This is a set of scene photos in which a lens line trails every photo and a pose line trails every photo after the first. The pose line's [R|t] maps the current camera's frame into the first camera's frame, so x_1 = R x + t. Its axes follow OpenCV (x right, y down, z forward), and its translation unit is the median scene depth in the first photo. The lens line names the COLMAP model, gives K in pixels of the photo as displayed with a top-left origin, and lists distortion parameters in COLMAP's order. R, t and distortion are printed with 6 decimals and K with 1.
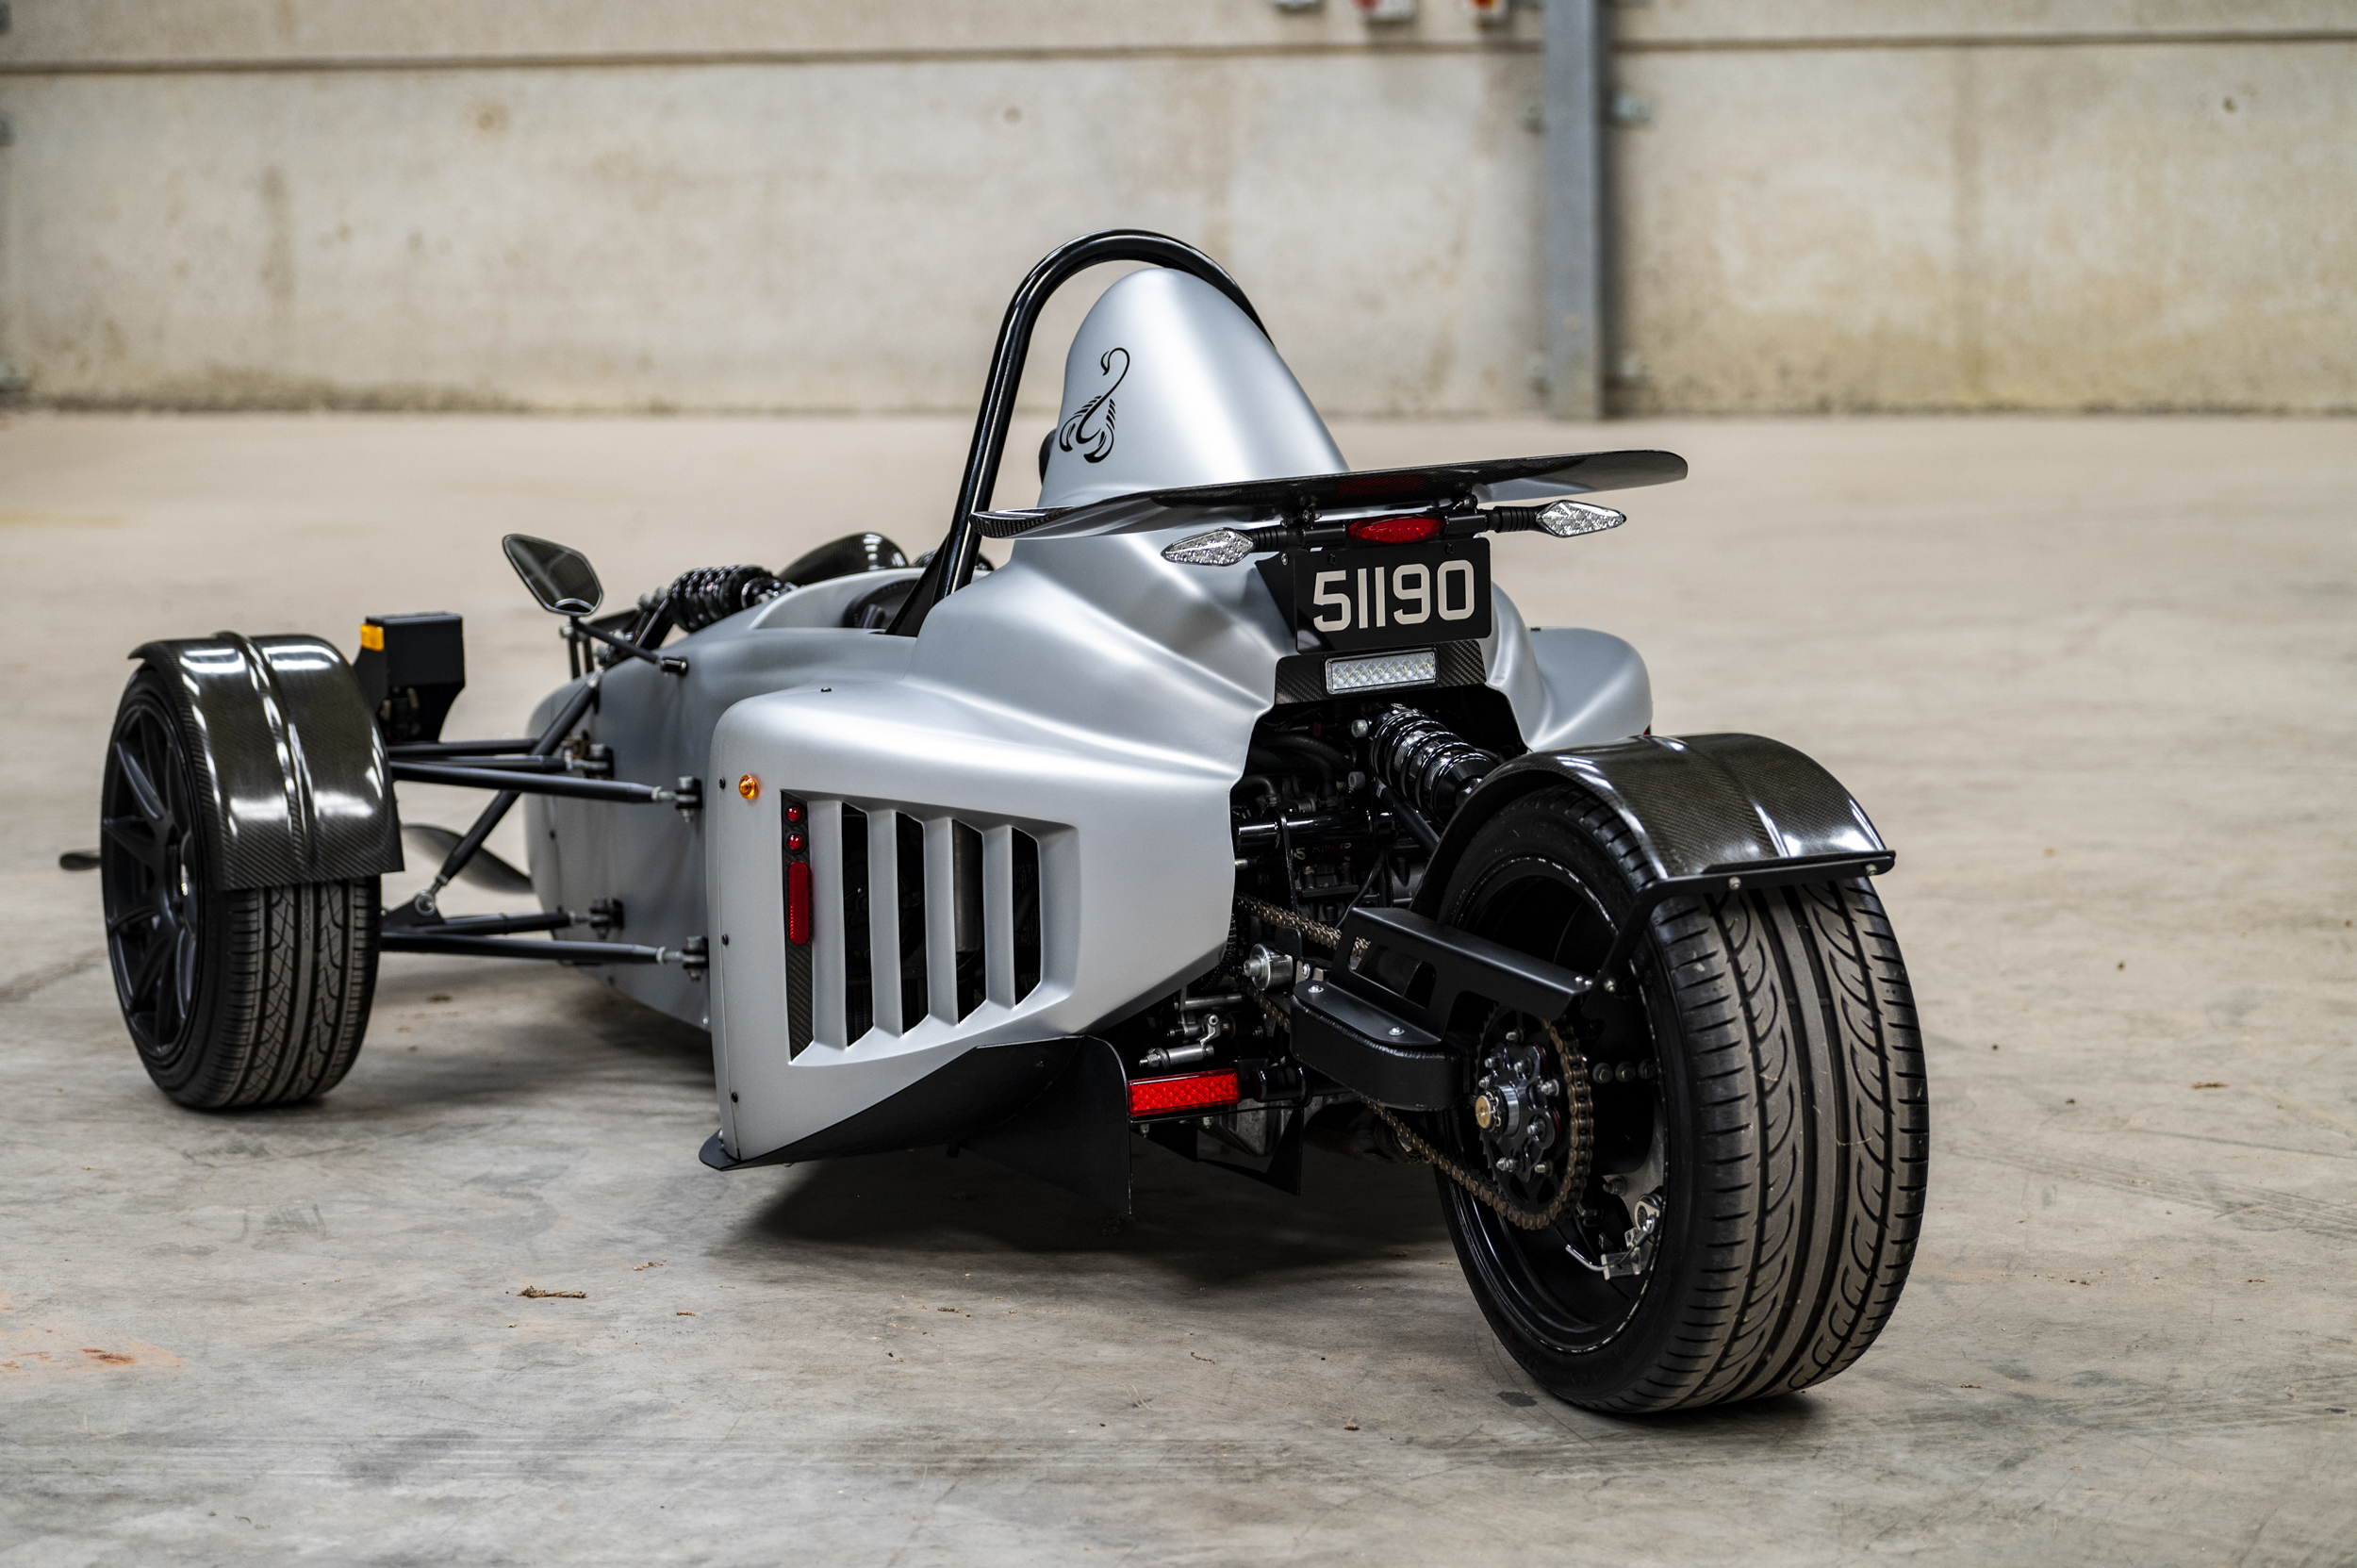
lens RADIAL K [[6662.1, 0, 1178.5], [0, 6662.1, 784.0], [0, 0, 1]] dist [0.011874, -0.552294]
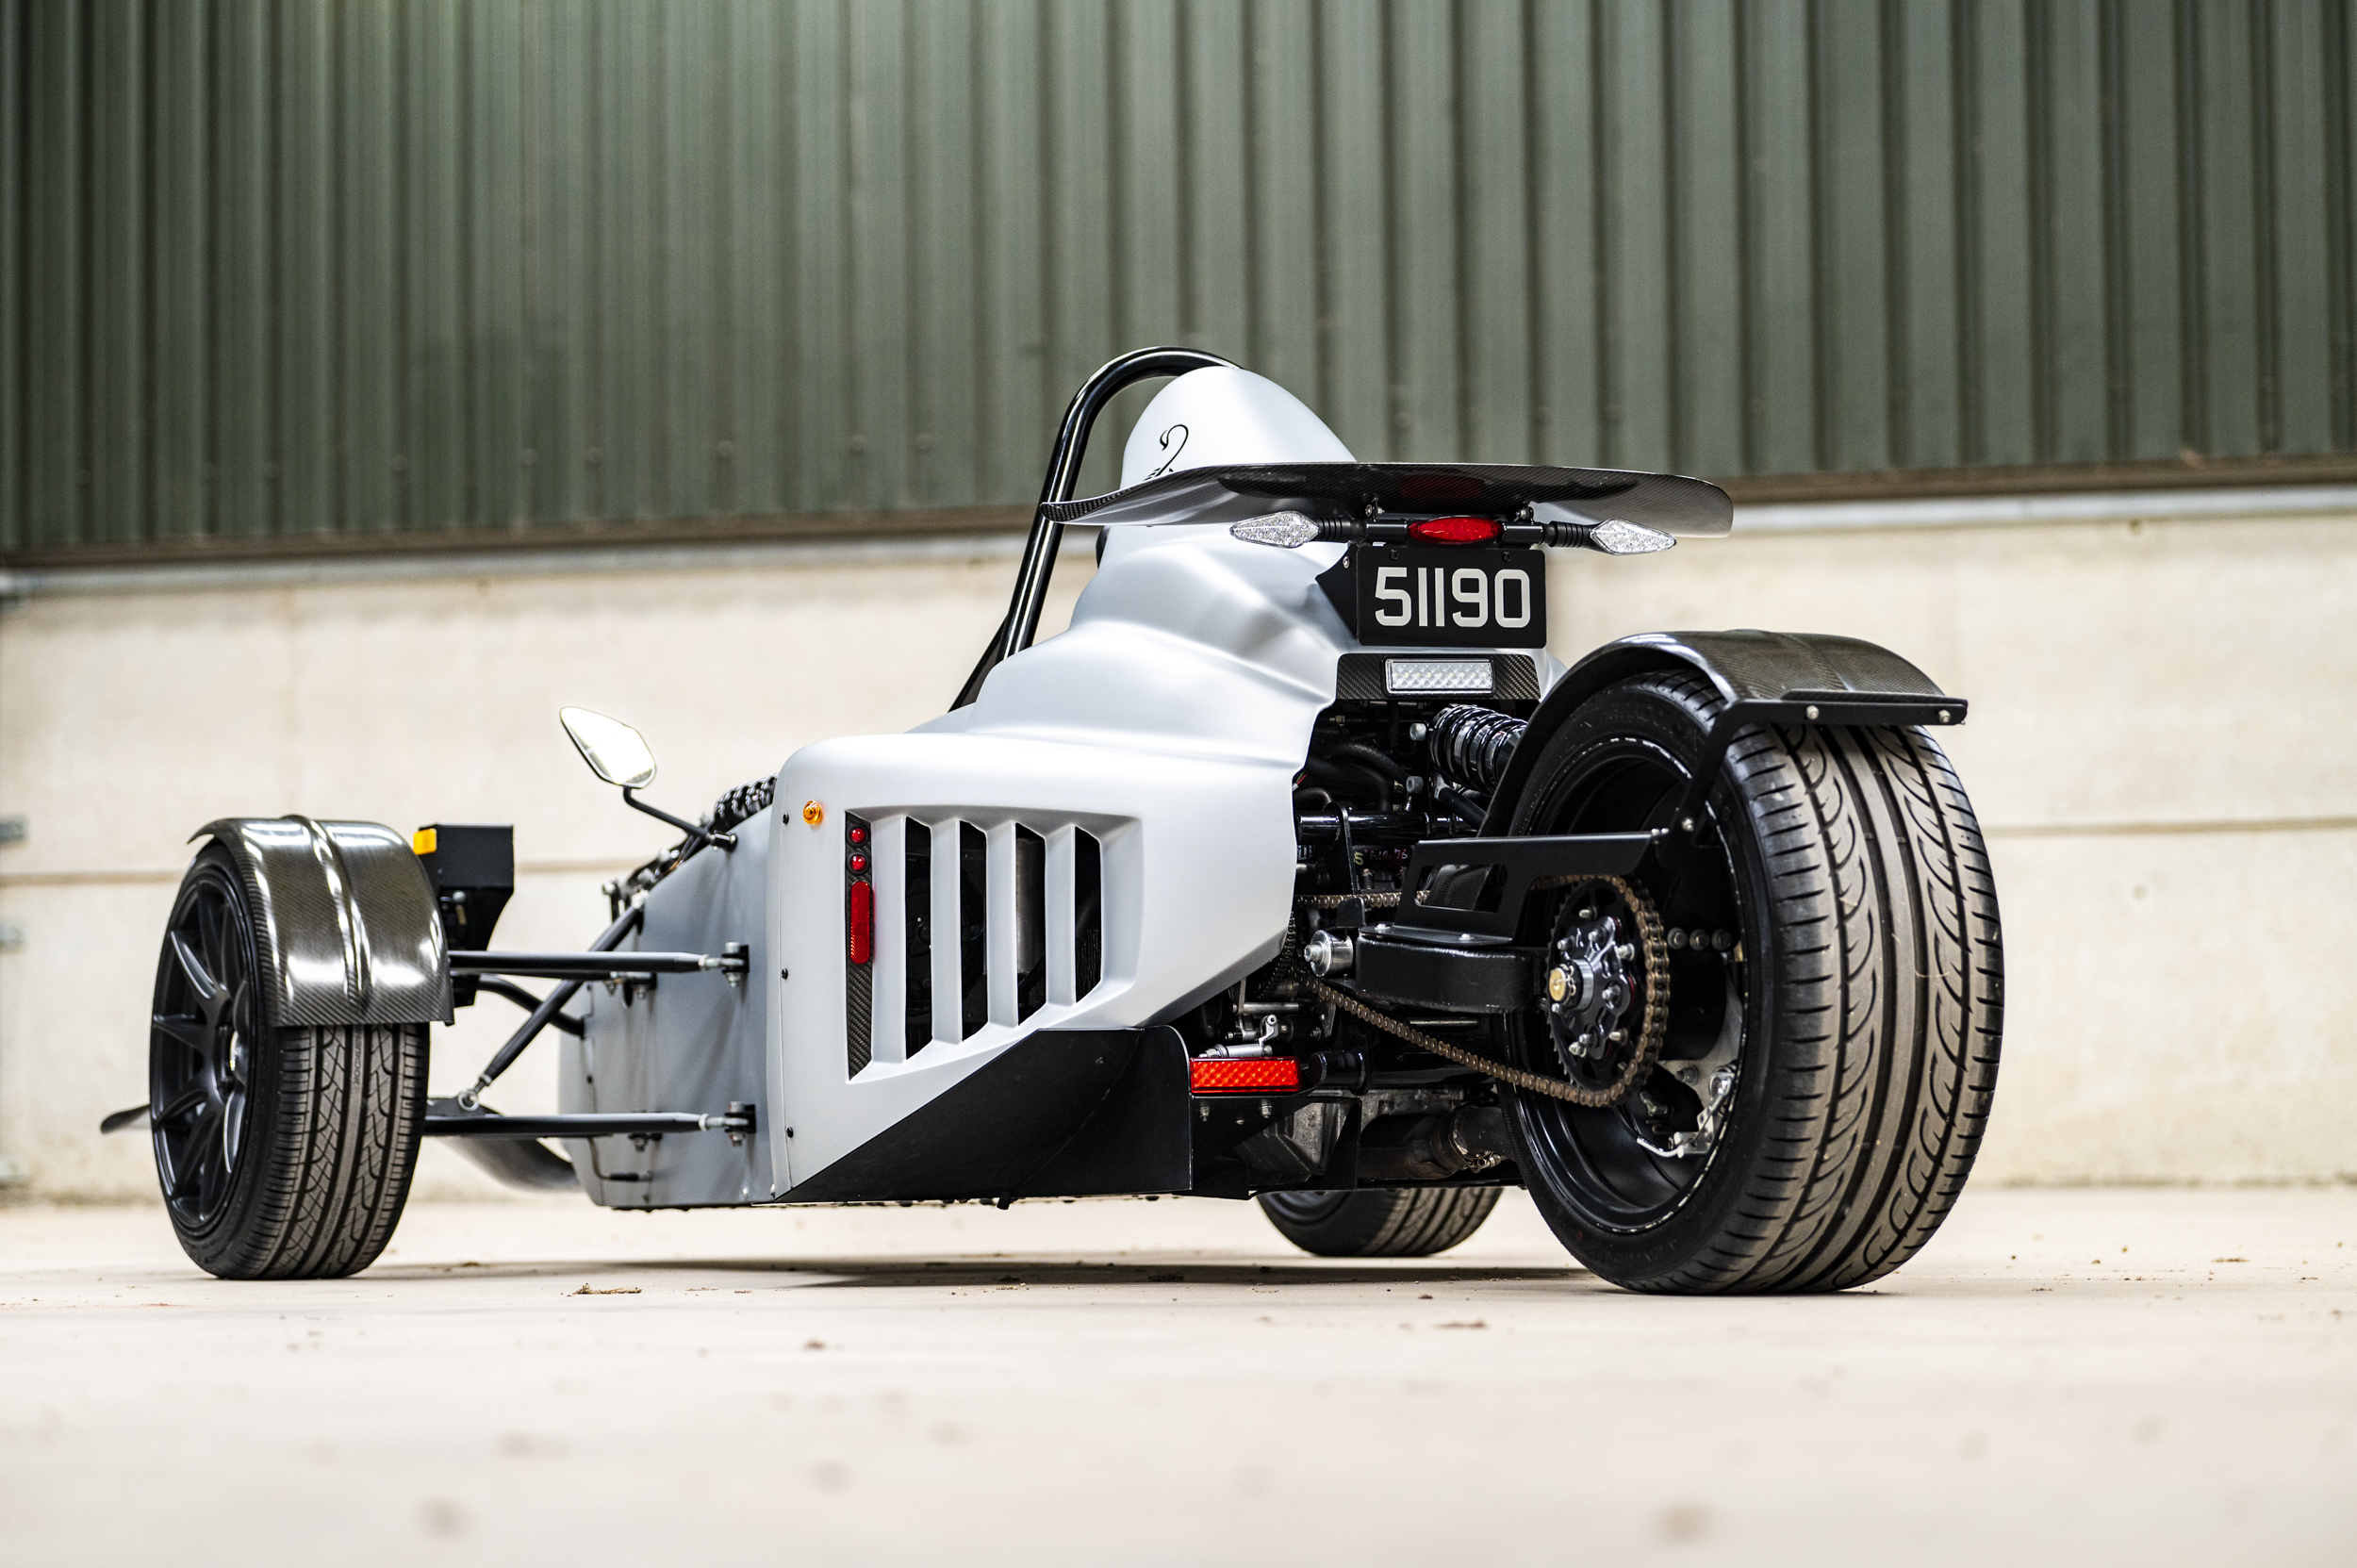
lens RADIAL K [[6267.5, 0, 1178.5], [0, 6267.5, 784.0], [0, 0, 1]] dist [0.001264, 0.019064]
pose [[0.999786, 0.012998, 0.016111, -0.024925], [-0.009480, 0.979370, -0.201852, 0.194281], [-0.018402, 0.201656, 0.979284, 0.063158]]
